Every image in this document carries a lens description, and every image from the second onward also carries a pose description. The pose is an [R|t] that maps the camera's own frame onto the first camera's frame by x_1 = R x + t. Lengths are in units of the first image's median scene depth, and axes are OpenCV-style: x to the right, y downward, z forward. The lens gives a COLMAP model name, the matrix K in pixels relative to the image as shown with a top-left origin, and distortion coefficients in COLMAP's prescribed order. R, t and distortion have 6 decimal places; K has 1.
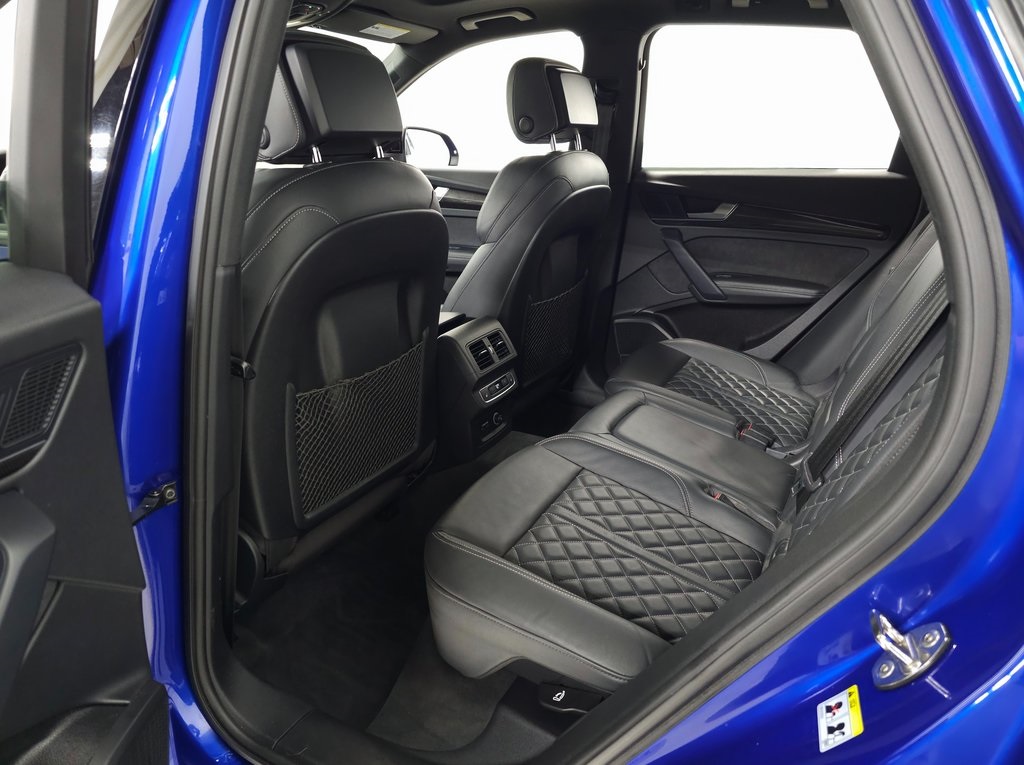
lens RADIAL K [[700.1, 0, 512.6], [0, 700.1, 379.8], [0, 0, 1]] dist [0.048242, -0.104990]
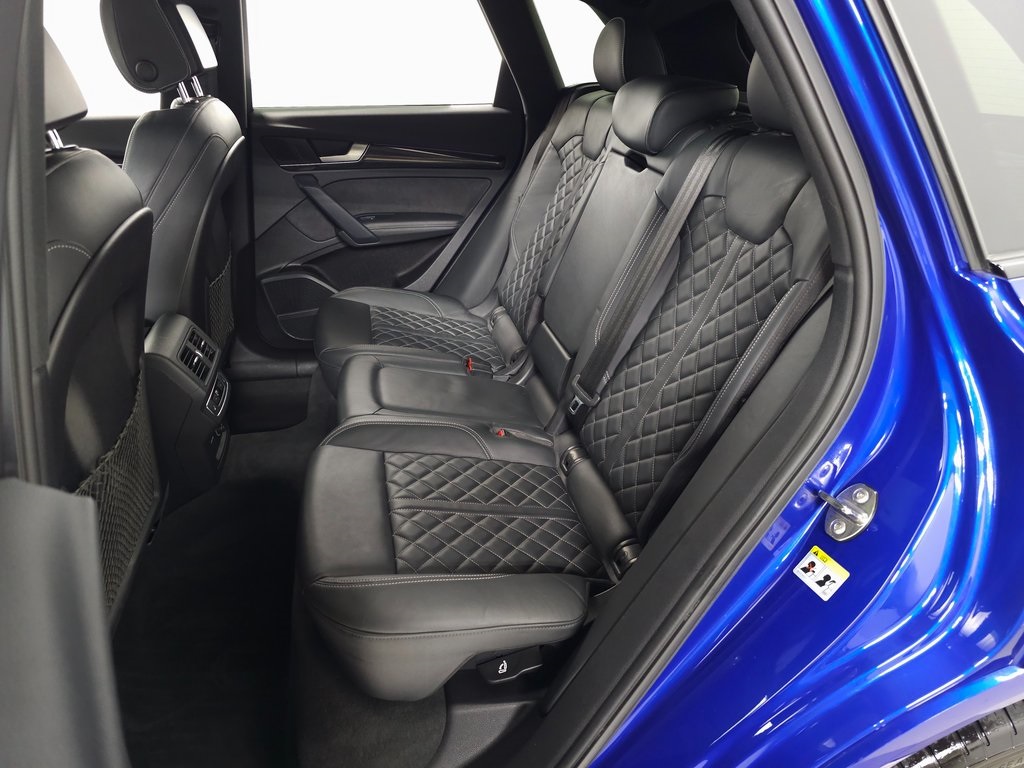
lens RADIAL K [[687.5, 0, 512.0], [0, 687.5, 384.0], [0, 0, 1]] dist [0.017543, -0.040783]
pose [[0.743867, -0.289510, 0.602367, -0.222398], [0.202150, 0.956552, 0.210102, -0.090965], [-0.637022, -0.034519, 0.770072, 0.108603]]
